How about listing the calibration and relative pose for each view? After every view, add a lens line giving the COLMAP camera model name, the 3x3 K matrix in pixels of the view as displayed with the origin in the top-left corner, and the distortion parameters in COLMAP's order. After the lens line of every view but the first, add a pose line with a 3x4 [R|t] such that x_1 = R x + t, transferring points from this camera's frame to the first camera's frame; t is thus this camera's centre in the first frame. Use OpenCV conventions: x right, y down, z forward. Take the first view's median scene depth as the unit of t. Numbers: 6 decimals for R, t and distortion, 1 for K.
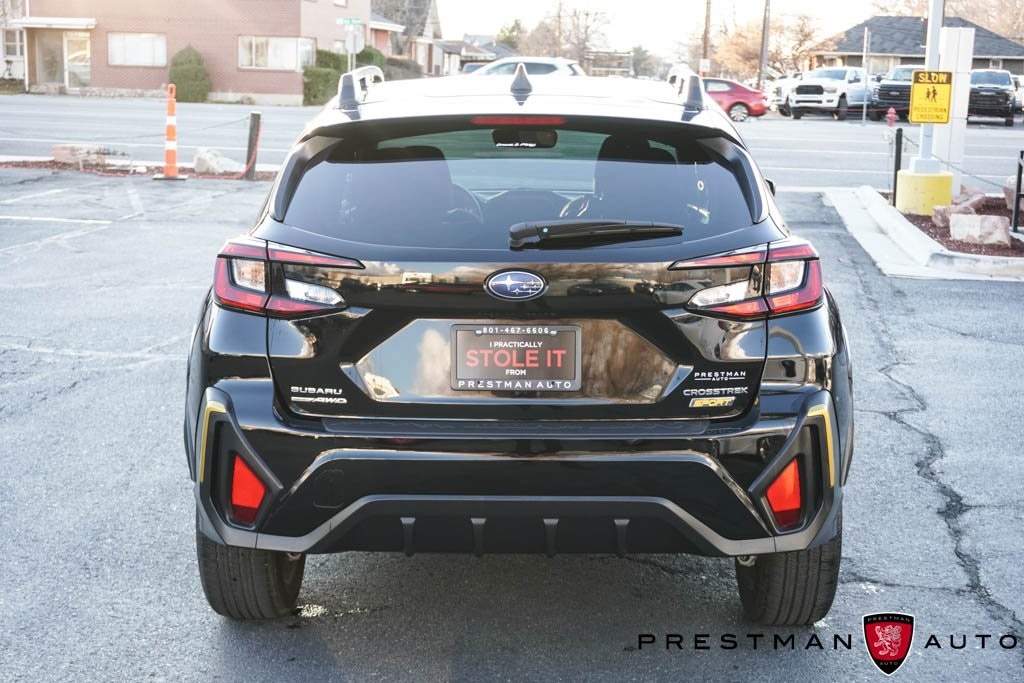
lens RADIAL K [[1535.9, 0, 505.0], [0, 1535.9, 338.4], [0, 0, 1]] dist [0.004013, 0.000000]
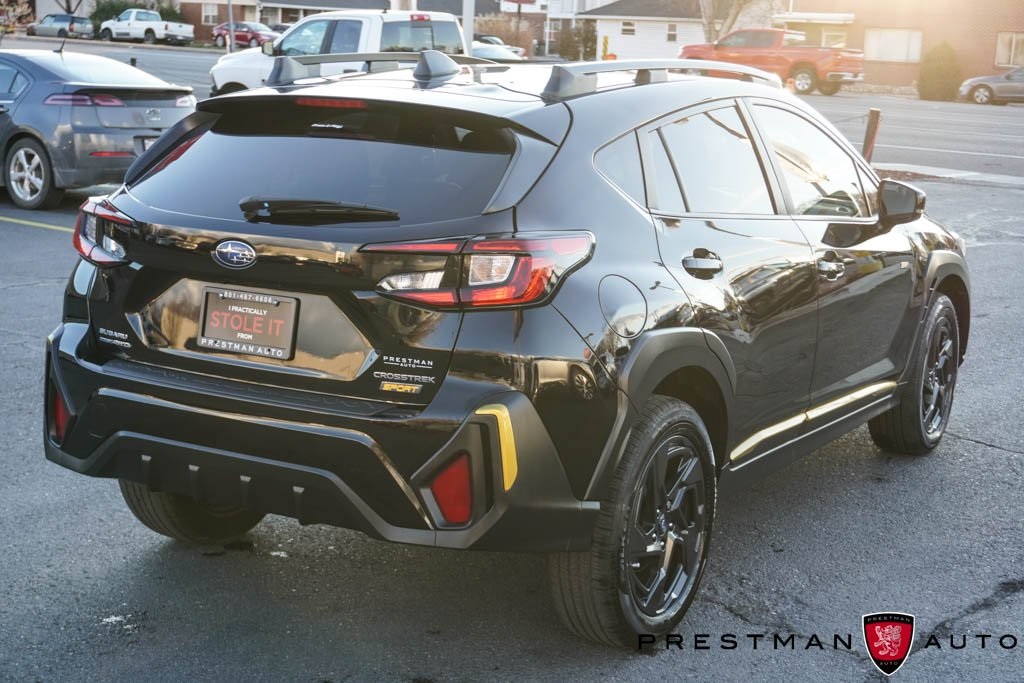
lens RADIAL K [[1535.9, 0, 504.7], [0, 1535.9, 345.1], [0, 0, 1]] dist [0.004013, 0.000000]
pose [[0.858437, 0.111346, -0.500687, 0.693897], [-0.108270, 0.993494, 0.035308, -0.028972], [0.501361, 0.023900, 0.864908, 0.165850]]
